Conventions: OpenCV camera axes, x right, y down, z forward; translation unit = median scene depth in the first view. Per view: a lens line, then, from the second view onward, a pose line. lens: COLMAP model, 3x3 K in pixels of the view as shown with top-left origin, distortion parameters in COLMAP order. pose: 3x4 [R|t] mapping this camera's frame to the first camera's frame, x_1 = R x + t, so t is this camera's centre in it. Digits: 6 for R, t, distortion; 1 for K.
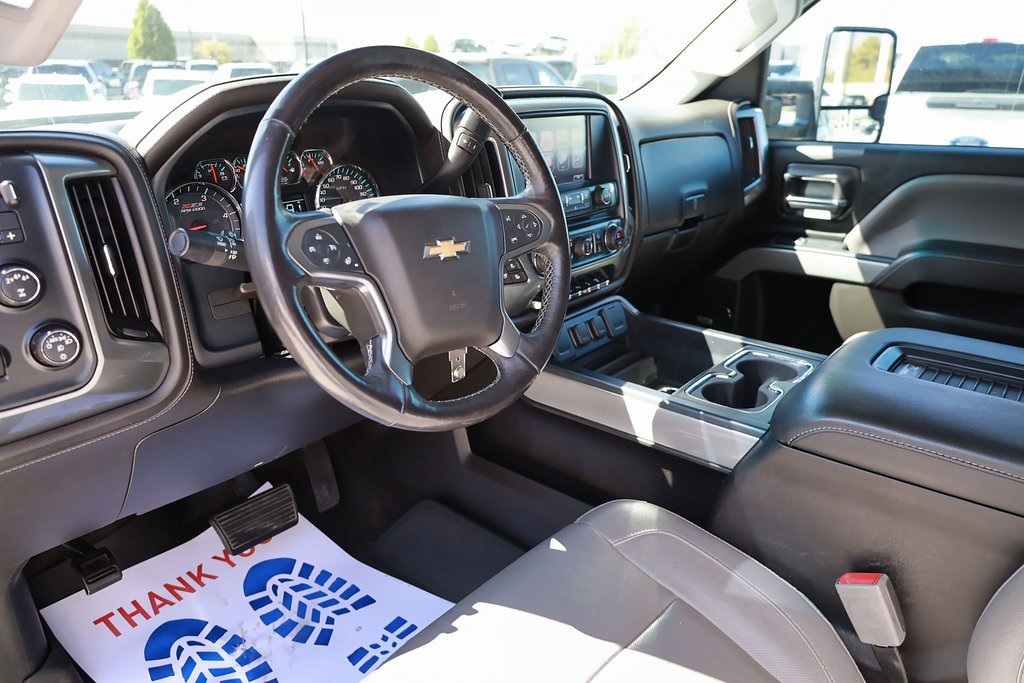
lens RADIAL K [[686.3, 0, 499.6], [0, 686.3, 369.0], [0, 0, 1]] dist [-0.000450, 0.073788]
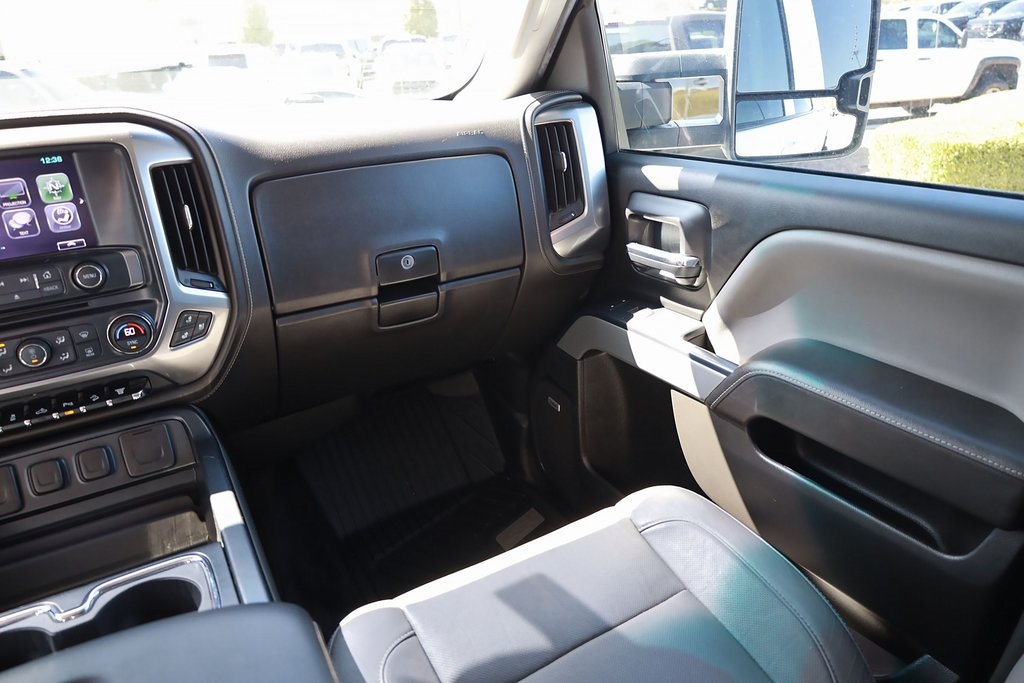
lens RADIAL K [[703.2, 0, 516.4], [0, 703.2, 343.1], [0, 0, 1]] dist [-0.006991, -0.002477]
pose [[0.939011, 0.090010, -0.331898, 0.768413], [-0.084190, 0.995939, 0.031905, -0.239372], [0.333422, -0.002017, 0.942776, 0.486667]]
